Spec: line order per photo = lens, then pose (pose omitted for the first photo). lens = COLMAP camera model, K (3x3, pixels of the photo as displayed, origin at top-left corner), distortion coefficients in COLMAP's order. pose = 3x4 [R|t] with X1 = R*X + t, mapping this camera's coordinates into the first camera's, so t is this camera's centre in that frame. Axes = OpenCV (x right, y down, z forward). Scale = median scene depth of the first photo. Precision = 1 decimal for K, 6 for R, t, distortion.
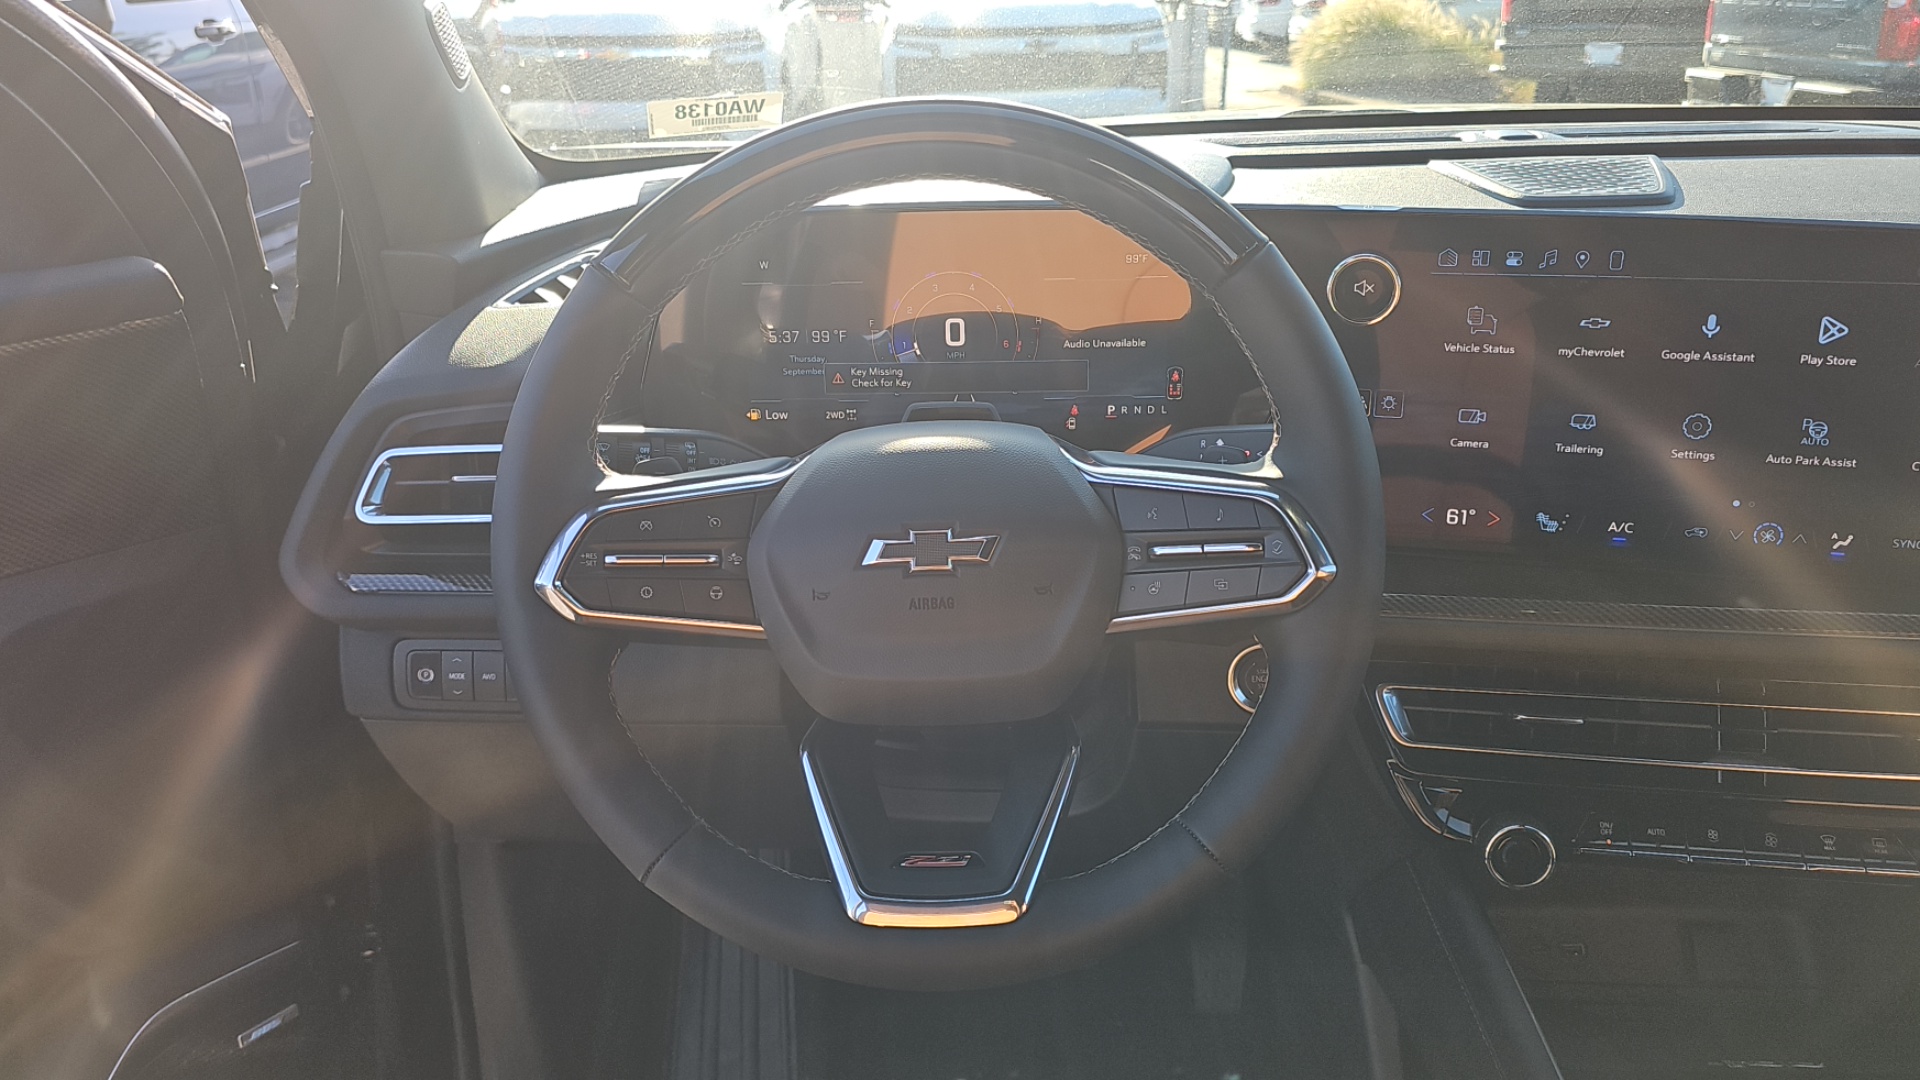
lens RADIAL K [[1405.6, 0, 968.4], [0, 1405.6, 546.5], [0, 0, 1]] dist [0.038320, -0.042290]
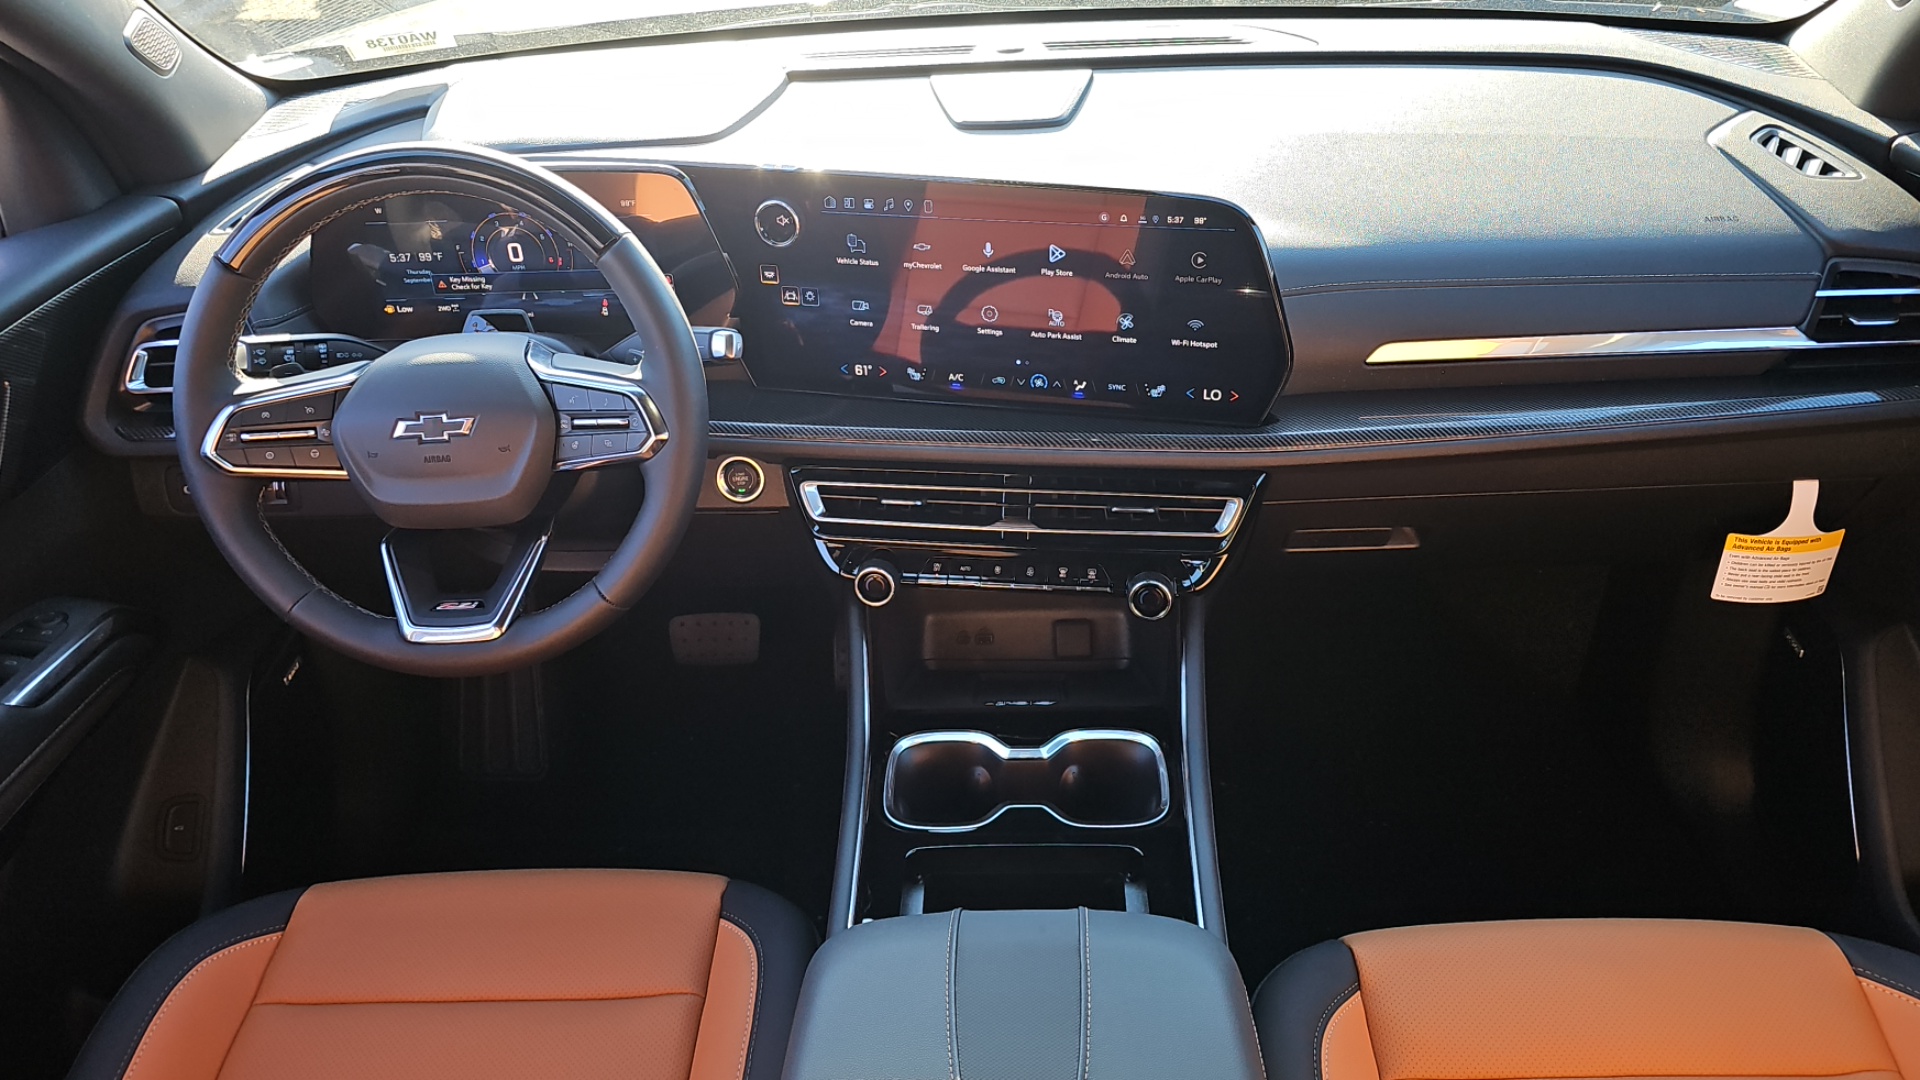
lens RADIAL K [[1405.6, 0, 990.2], [0, 1405.6, 541.8], [0, 0, 1]] dist [0.038320, -0.042290]
pose [[0.999677, -0.024768, 0.005670, 0.605278], [0.023084, 0.978563, 0.204649, -0.187654], [-0.010617, -0.204452, 0.978819, -0.671902]]
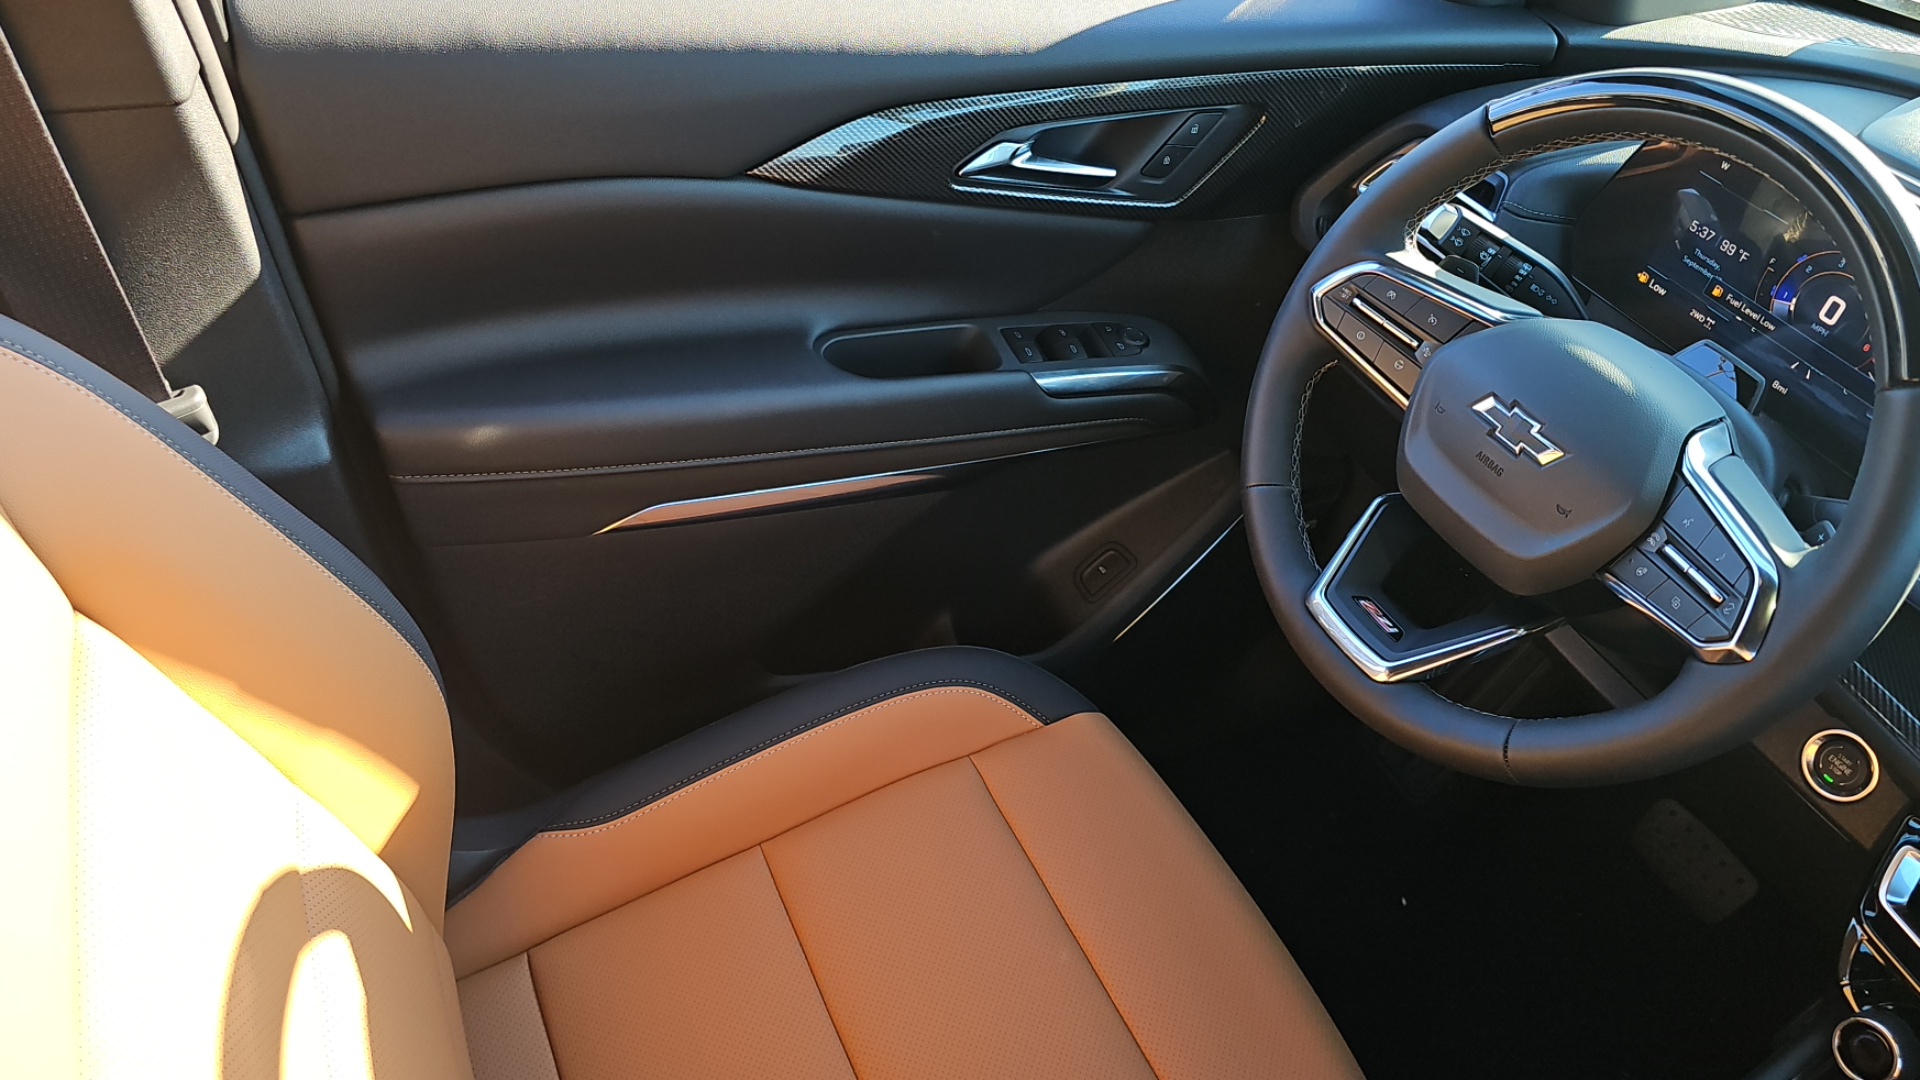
lens RADIAL K [[1405.6, 0, 969.4], [0, 1405.6, 535.3], [0, 0, 1]] dist [0.038320, -0.042290]
pose [[0.458506, 0.637953, -0.618699, 0.571501], [-0.456665, 0.766377, 0.451801, -0.263236], [0.762384, 0.075385, 0.642719, -0.178537]]
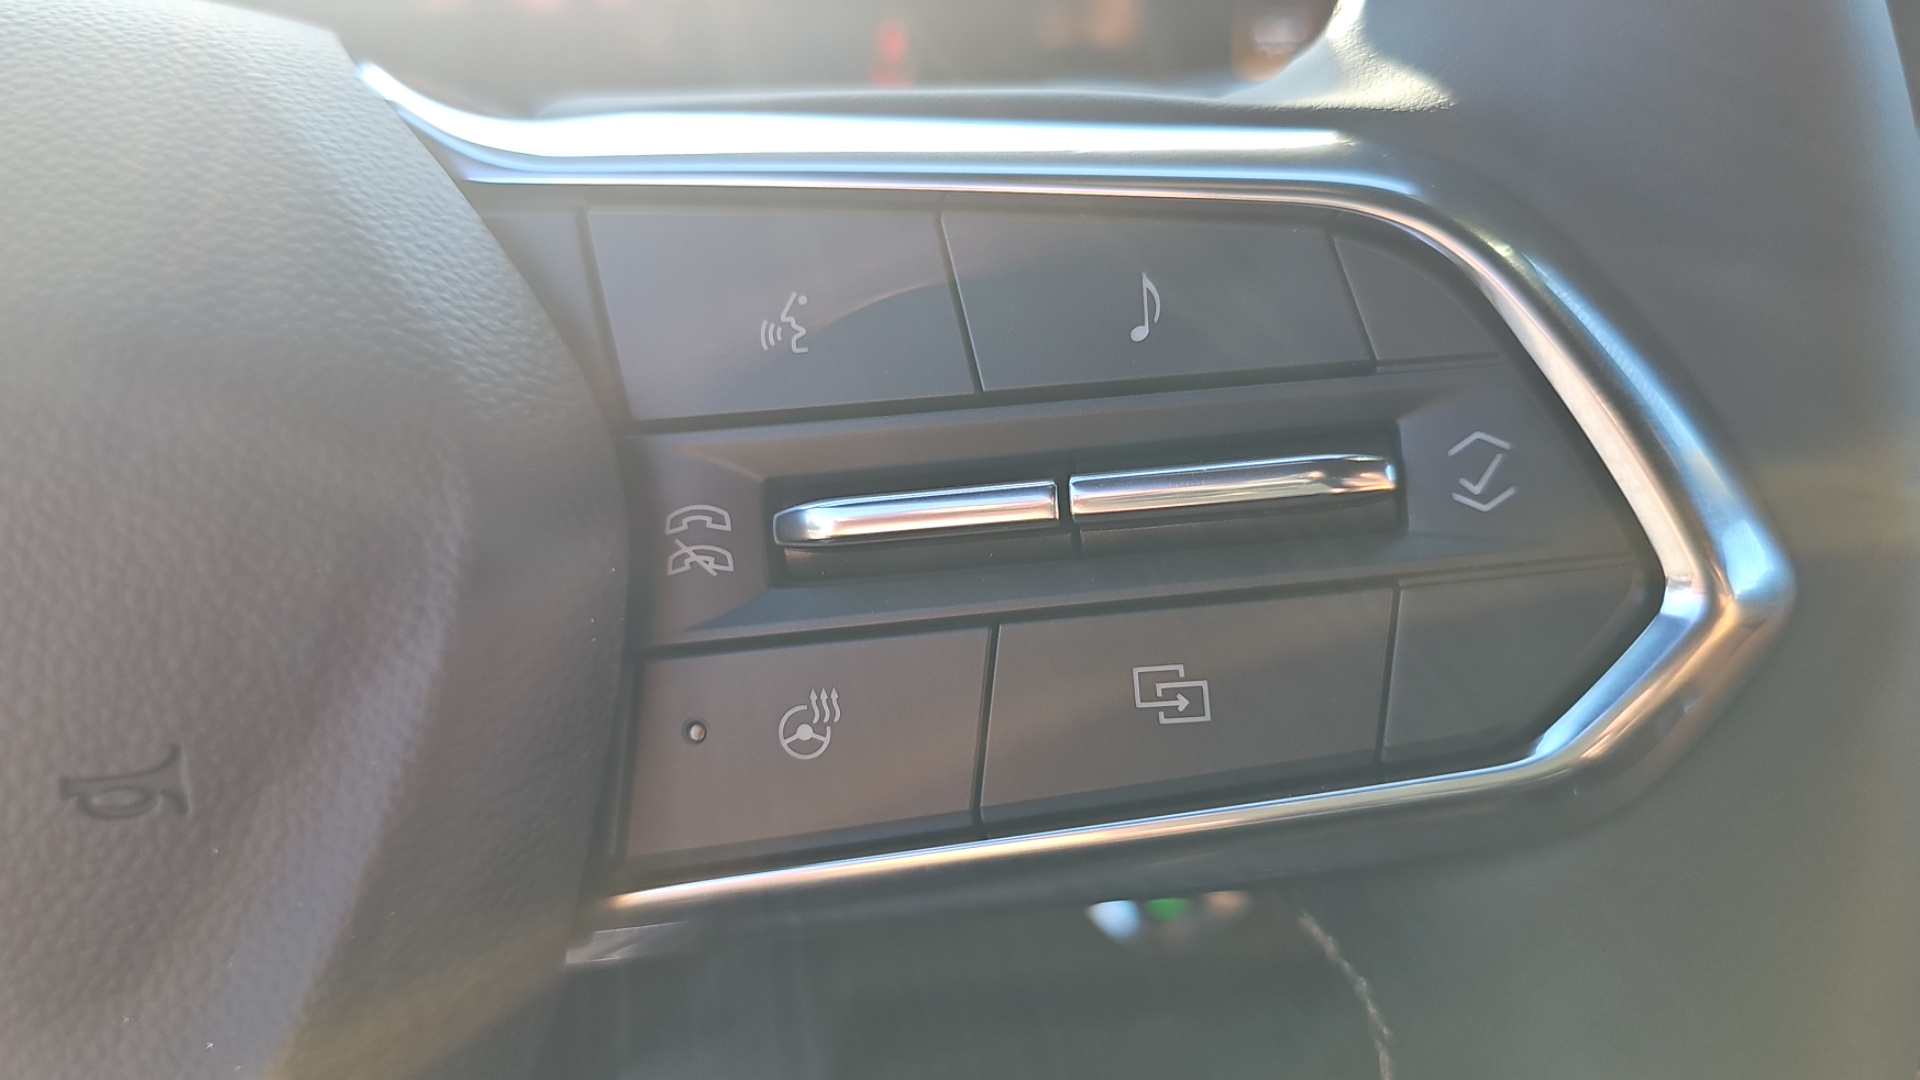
lens RADIAL K [[1405.6, 0, 960.1], [0, 1405.6, 541.4], [0, 0, 1]] dist [0.038320, -0.042290]
pose [[0.988074, -0.057373, 0.142889, 0.124390], [0.051835, 0.997764, 0.042190, -0.001337], [-0.144990, -0.034281, 0.988839, 0.799236]]
